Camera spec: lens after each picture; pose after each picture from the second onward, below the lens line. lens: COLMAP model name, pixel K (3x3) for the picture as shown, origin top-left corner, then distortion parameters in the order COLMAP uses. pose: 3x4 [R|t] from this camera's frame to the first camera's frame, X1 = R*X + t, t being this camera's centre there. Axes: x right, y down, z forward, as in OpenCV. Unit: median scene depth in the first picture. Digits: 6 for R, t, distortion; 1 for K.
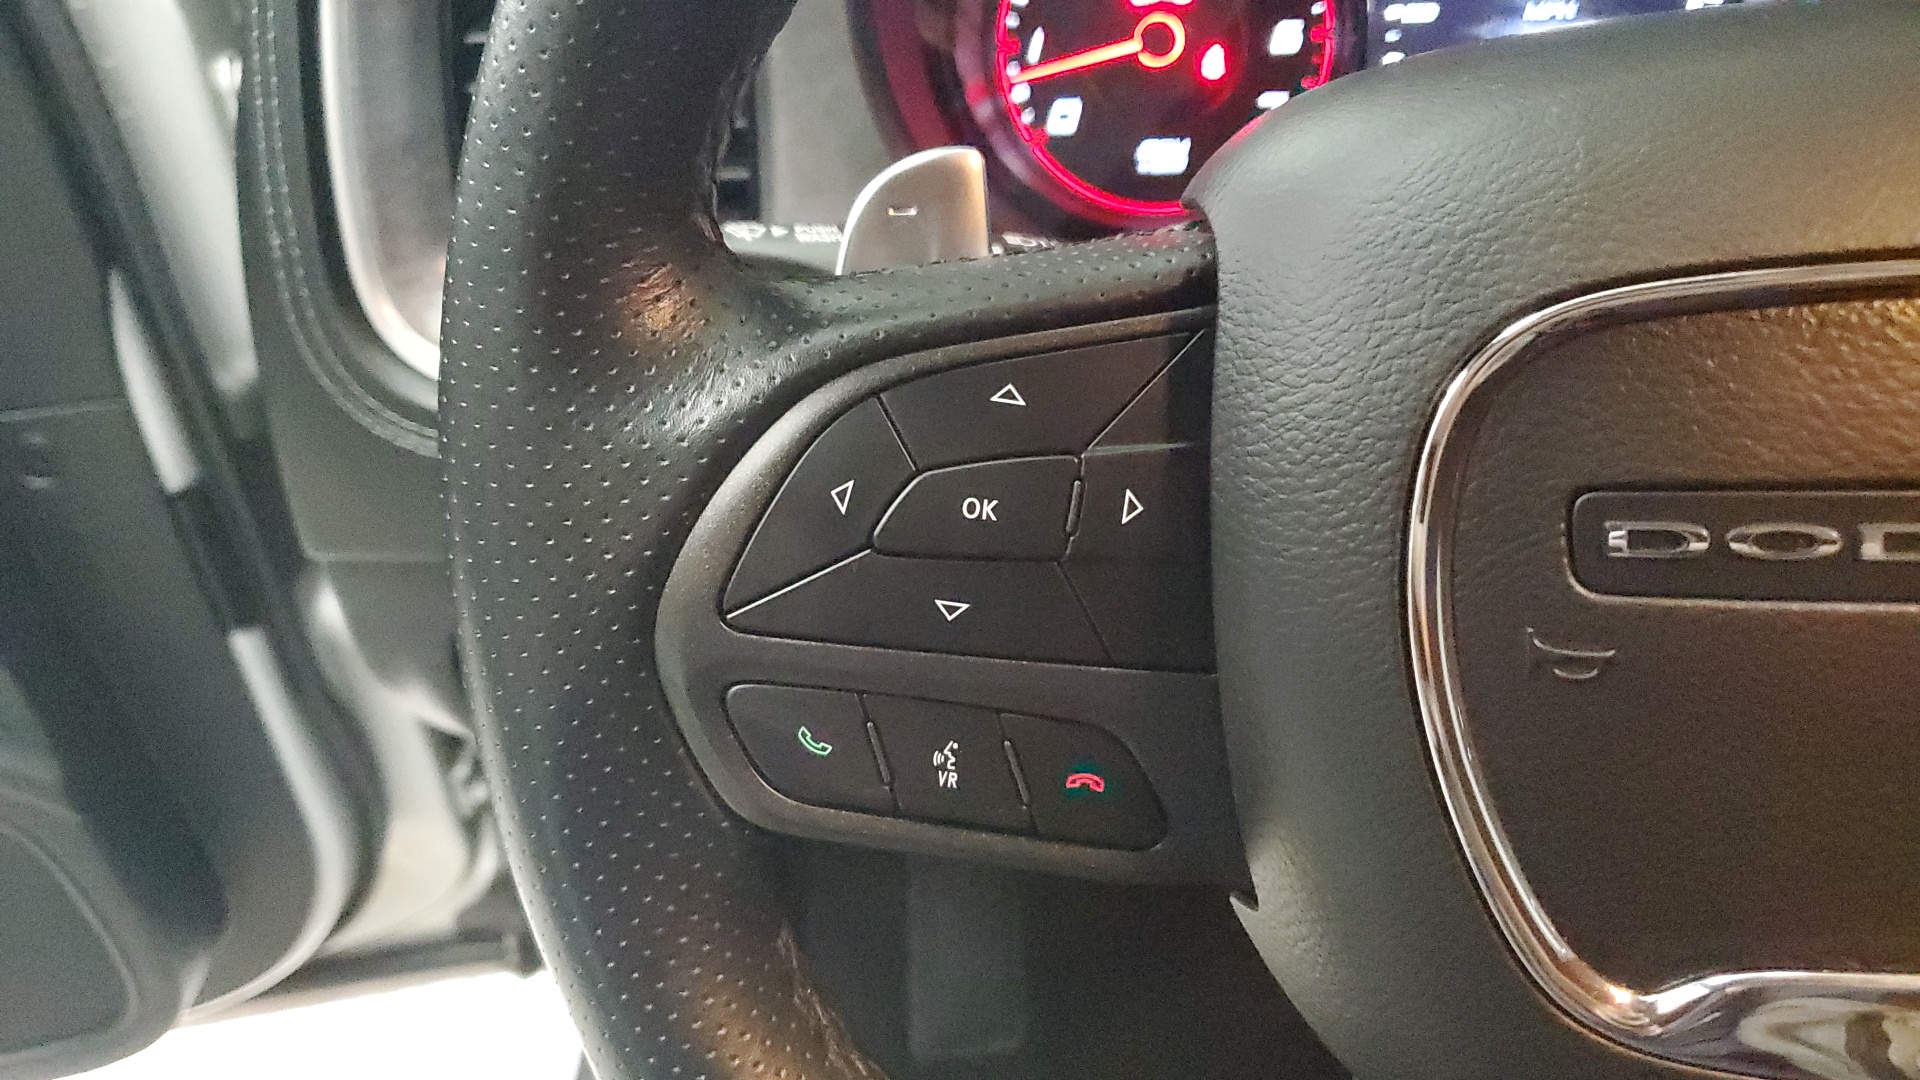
lens RADIAL K [[1467.4, 0, 960.0], [0, 1467.4, 540.0], [0, 0, 1]] dist [0.115291, -0.250923]
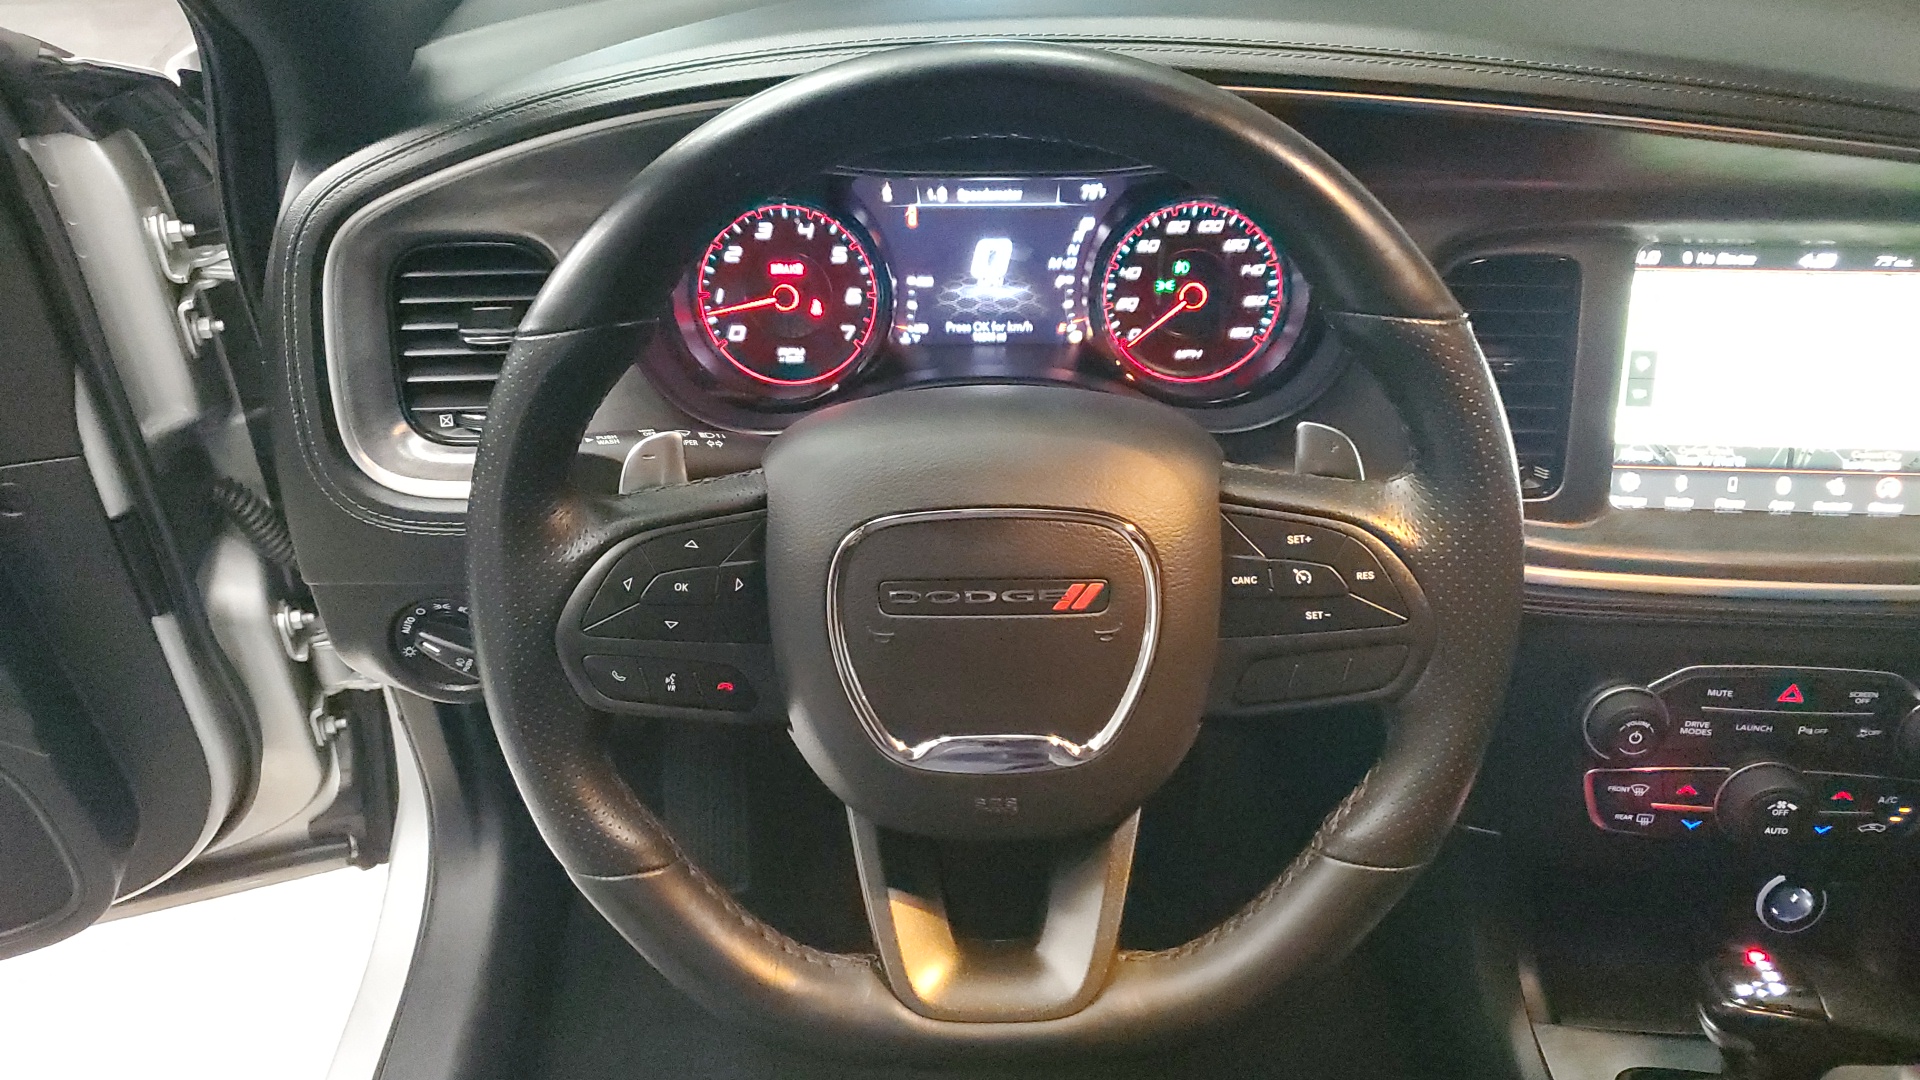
lens RADIAL K [[1467.4, 0, 960.0], [0, 1467.4, 540.0], [0, 0, 1]] dist [0.115291, -0.250923]
pose [[0.986448, -0.024174, 0.162286, 0.040897], [0.016651, 0.998730, 0.047557, -0.113577], [-0.163230, -0.044210, 0.985597, -0.868159]]
